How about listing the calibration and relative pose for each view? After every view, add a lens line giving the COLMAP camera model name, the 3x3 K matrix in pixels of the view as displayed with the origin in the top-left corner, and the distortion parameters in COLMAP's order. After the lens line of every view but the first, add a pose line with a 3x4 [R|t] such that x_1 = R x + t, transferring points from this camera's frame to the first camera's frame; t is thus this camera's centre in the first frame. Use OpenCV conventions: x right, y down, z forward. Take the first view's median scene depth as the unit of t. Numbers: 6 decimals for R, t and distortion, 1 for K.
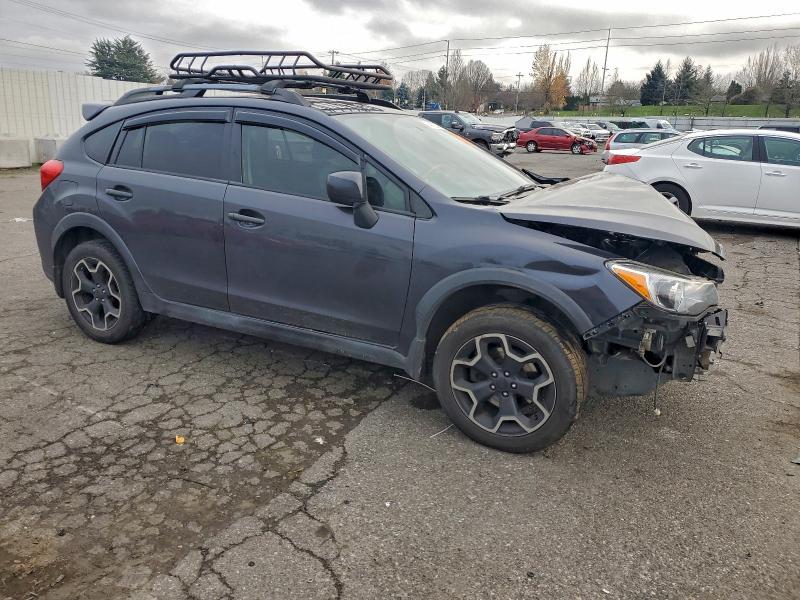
lens RADIAL K [[648.3, 0, 403.3], [0, 648.3, 300.6], [0, 0, 1]] dist [0.025788, -0.000216]
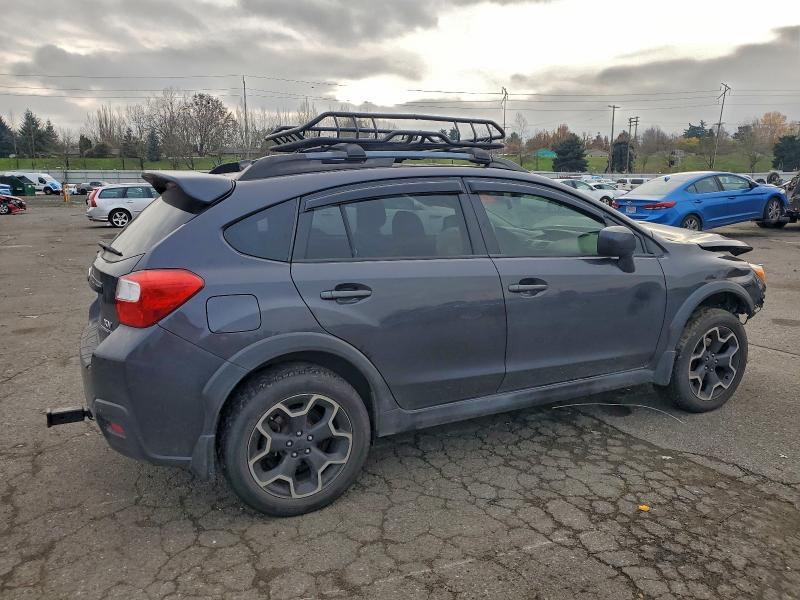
lens RADIAL K [[648.3, 0, 400.9], [0, 648.3, 302.6], [0, 0, 1]] dist [0.025788, -0.000216]
pose [[0.549459, -0.186902, 0.814348, -1.100742], [0.244221, 0.968020, 0.057389, -0.199412], [-0.799031, 0.167348, 0.577533, 0.571878]]
